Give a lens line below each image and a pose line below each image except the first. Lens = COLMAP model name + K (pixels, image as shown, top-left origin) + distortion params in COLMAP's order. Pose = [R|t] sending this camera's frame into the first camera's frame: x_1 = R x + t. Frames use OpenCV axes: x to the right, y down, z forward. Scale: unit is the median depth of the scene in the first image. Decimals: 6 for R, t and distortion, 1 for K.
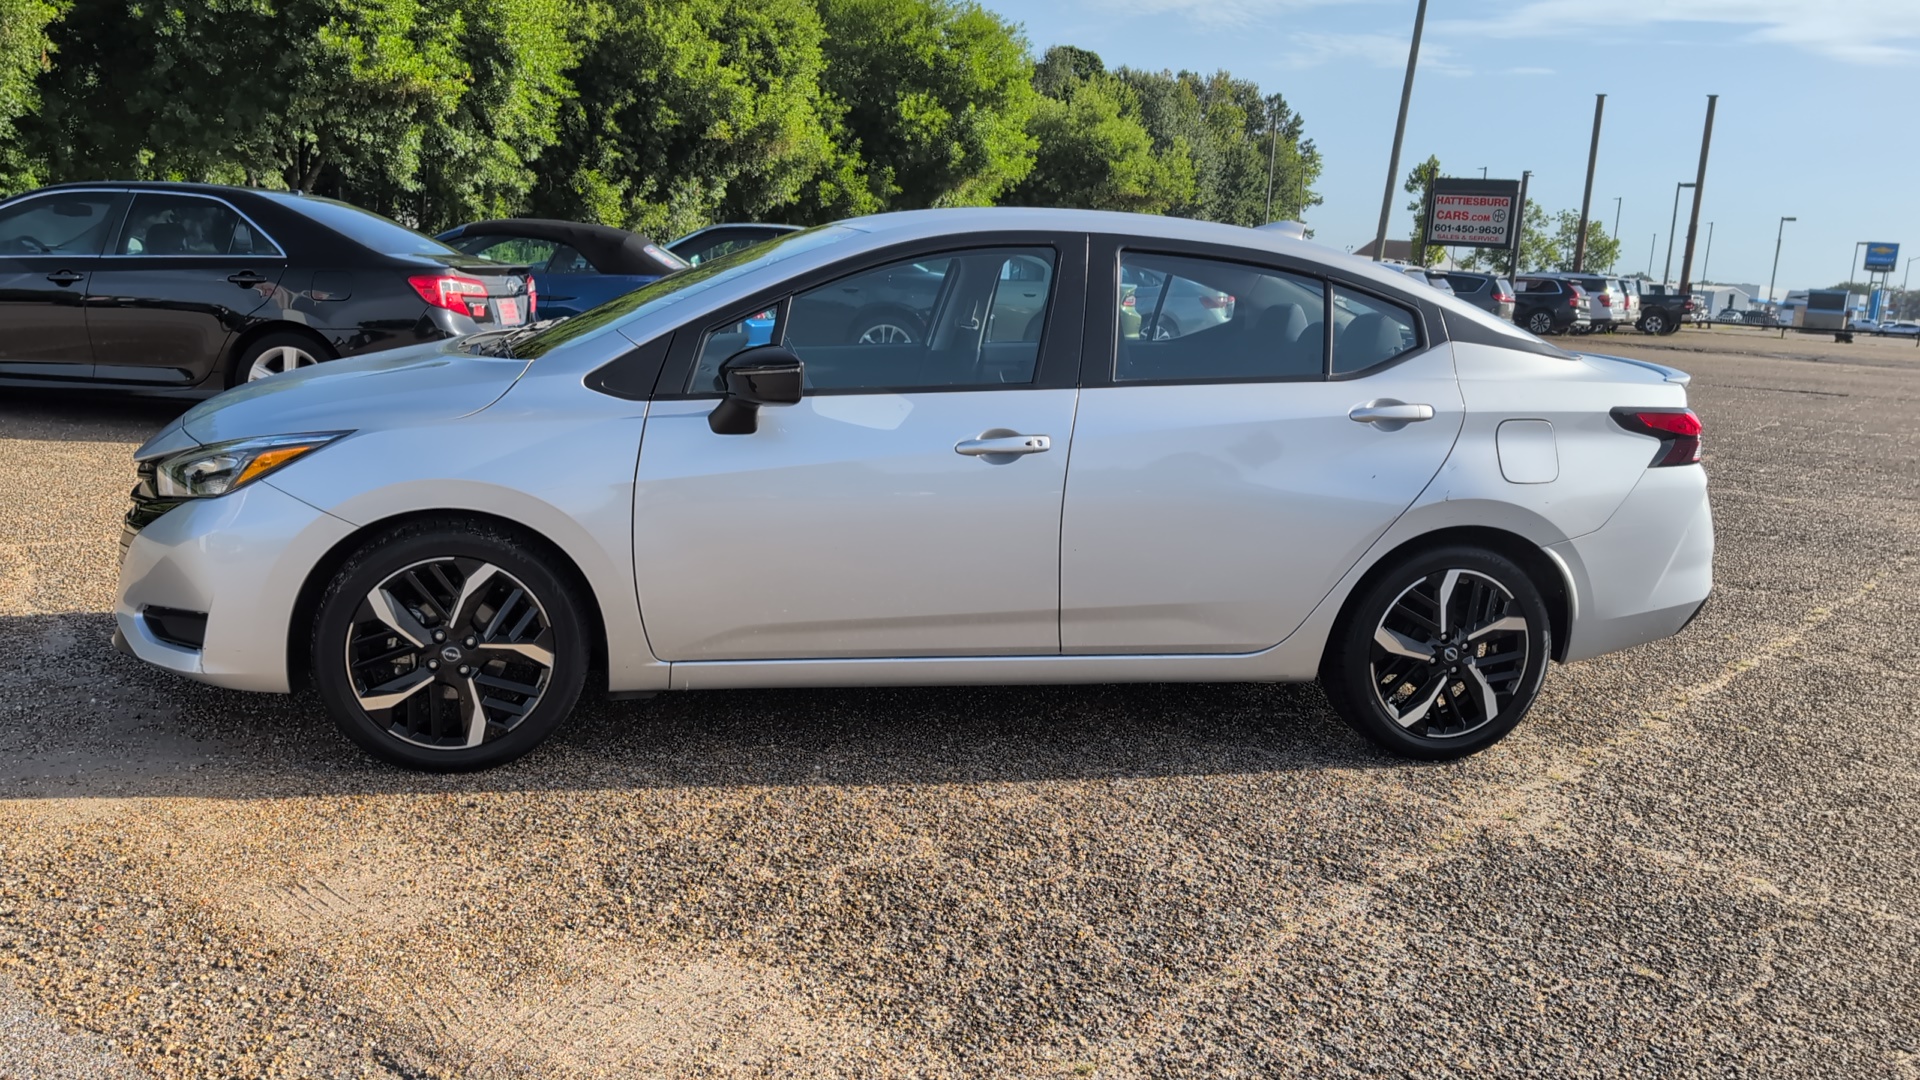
lens RADIAL K [[1595.2, 0, 960.0], [0, 1595.2, 540.0], [0, 0, 1]] dist [0.002663, -0.004458]
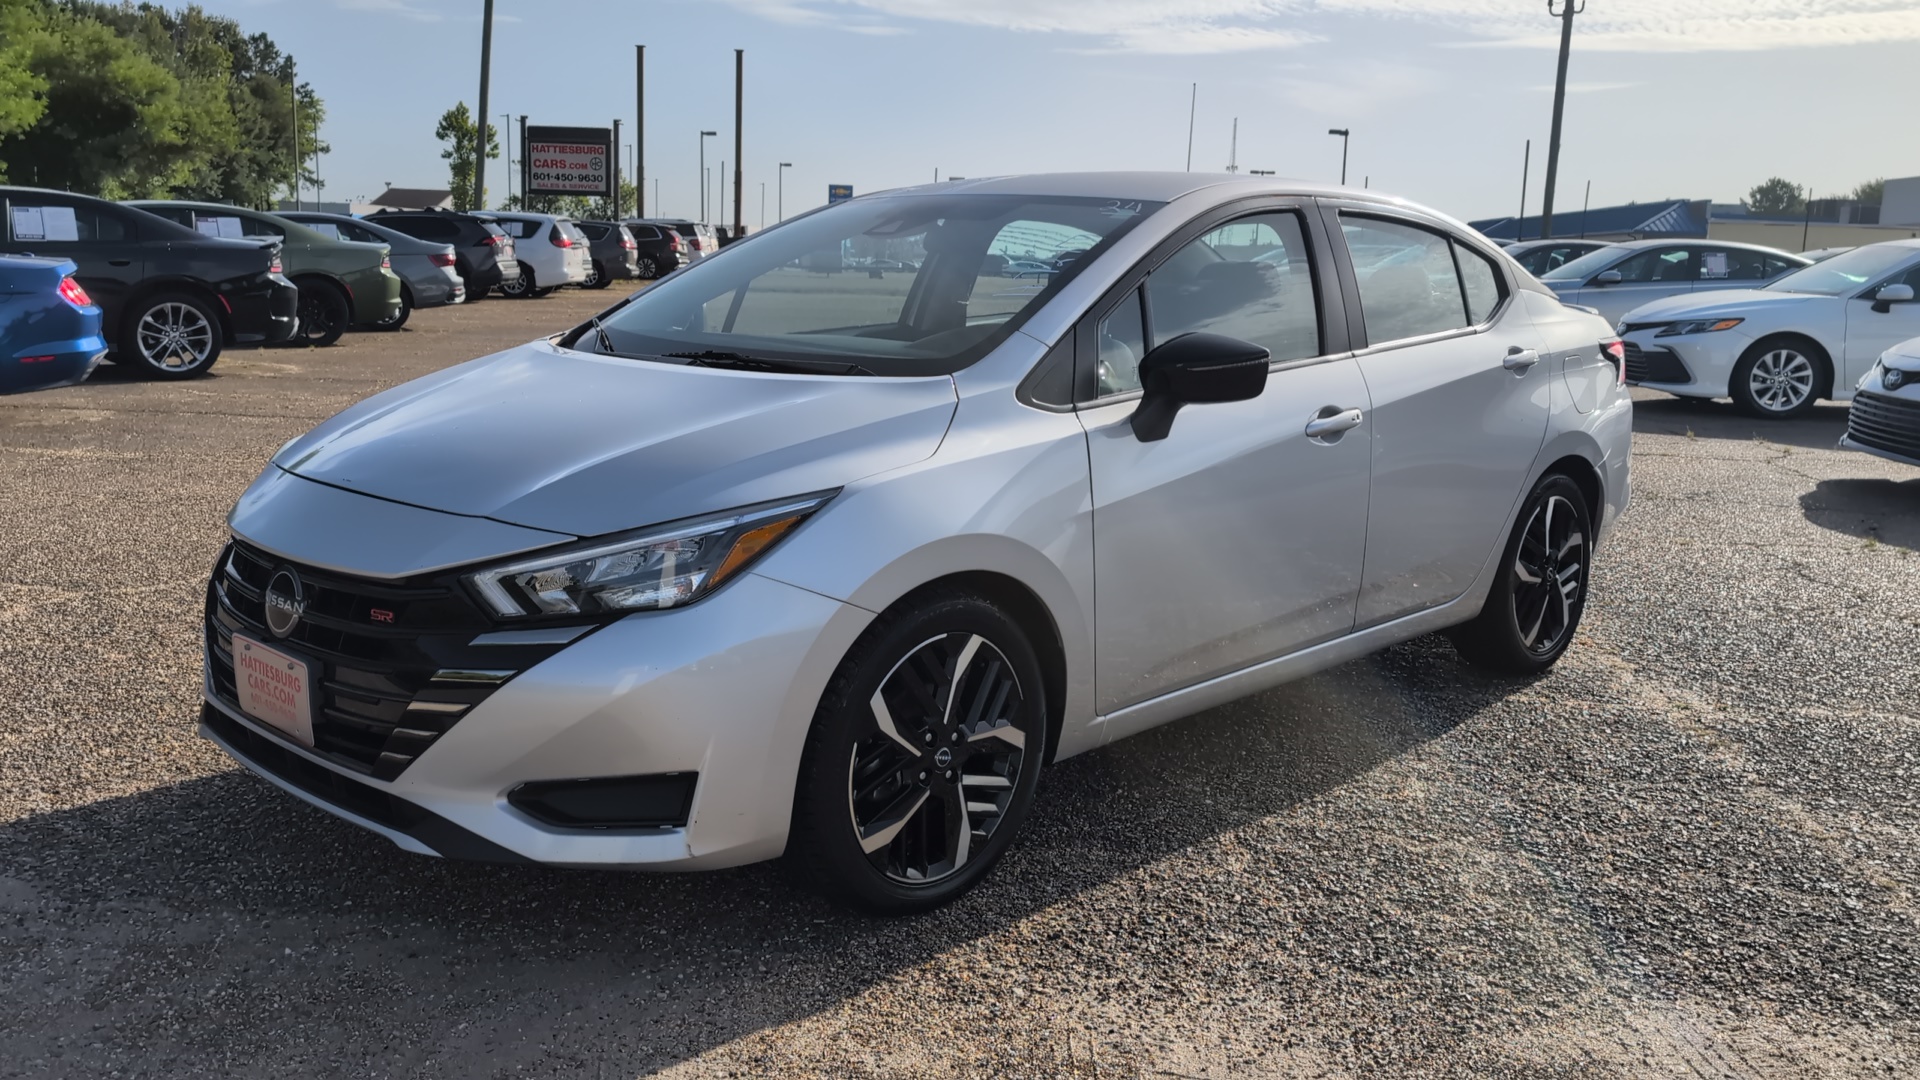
lens RADIAL K [[1595.2, 0, 960.0], [0, 1595.2, 540.0], [0, 0, 1]] dist [0.002663, -0.004458]
pose [[0.833425, -0.134155, 0.536101, -0.071530], [0.117356, 0.990926, 0.065528, -0.008275], [-0.540027, 0.008302, 0.841607, 0.034442]]
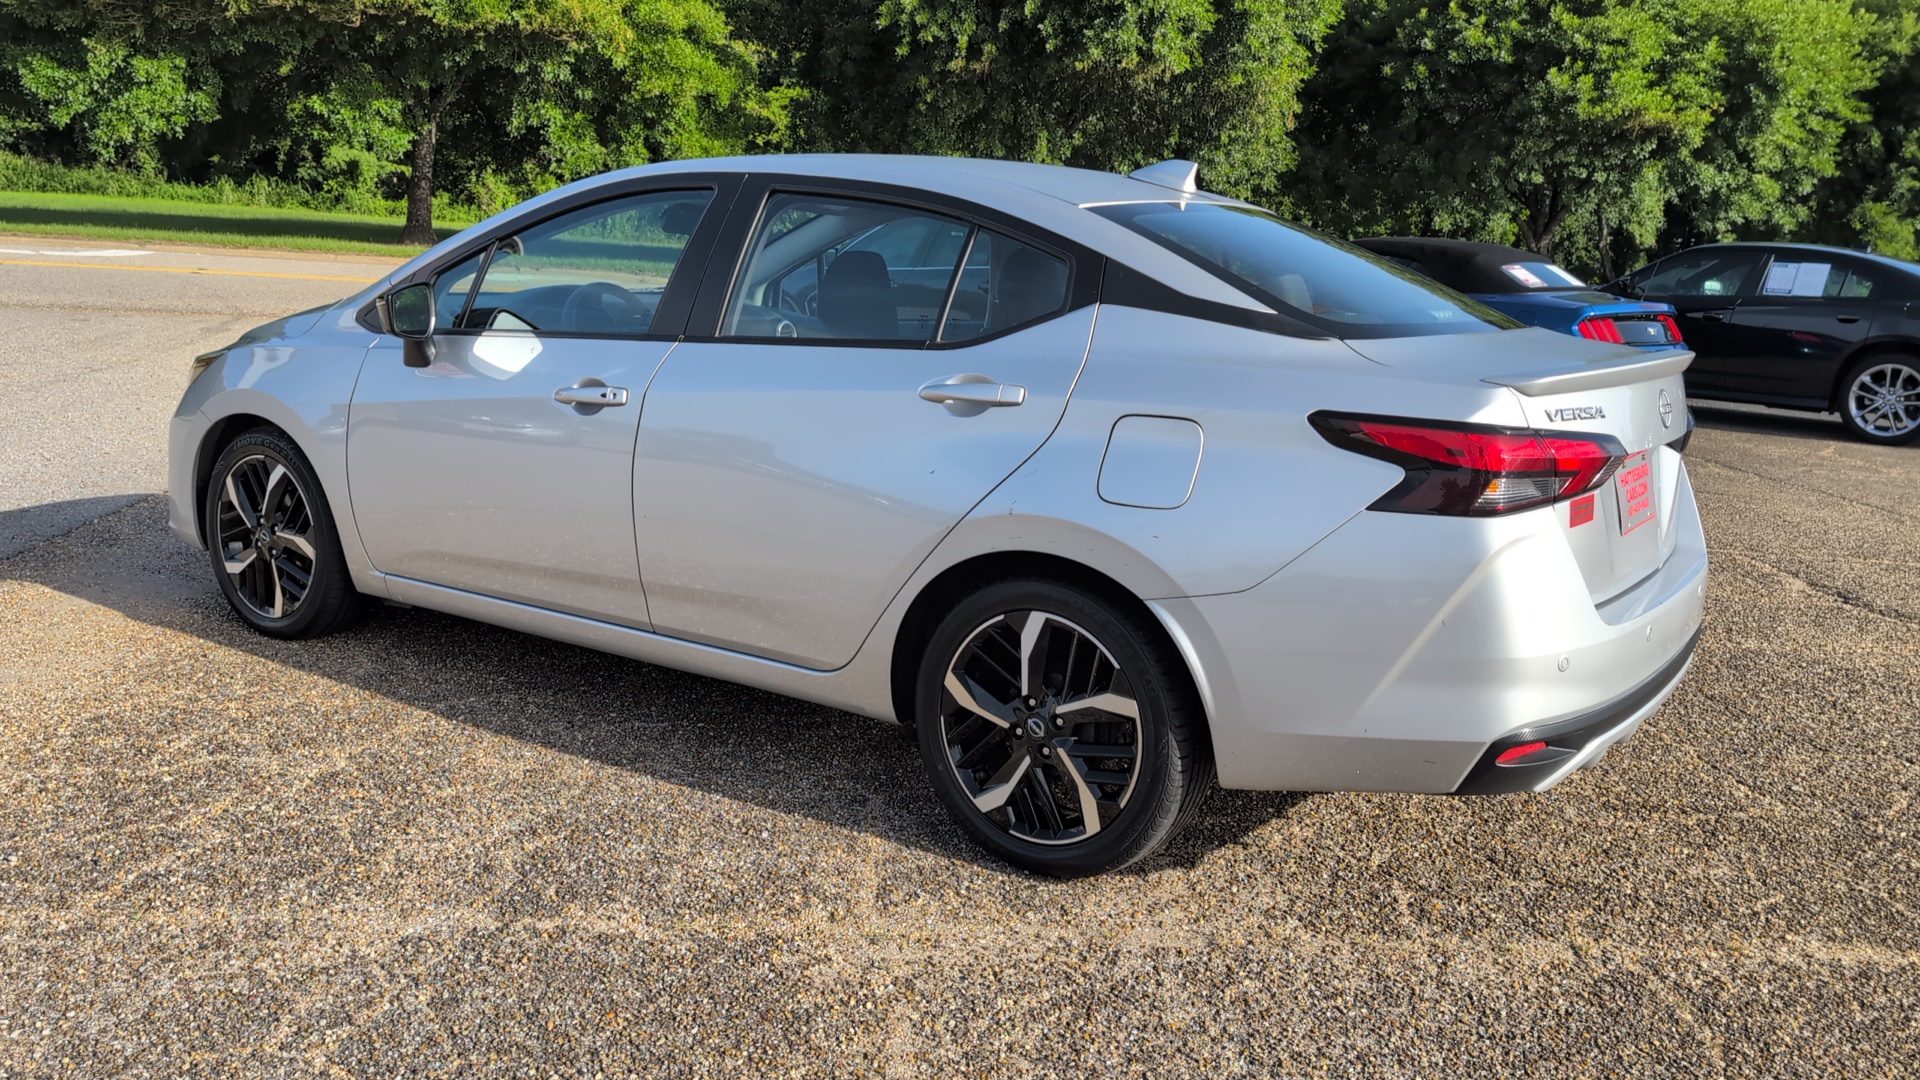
lens RADIAL K [[1595.2, 0, 960.0], [0, 1595.2, 540.0], [0, 0, 1]] dist [0.002663, -0.004458]
pose [[0.683188, 0.116498, -0.720890, 0.092904], [-0.138931, 0.989897, 0.028305, -0.003406], [0.716905, 0.080816, 0.692471, 0.053858]]
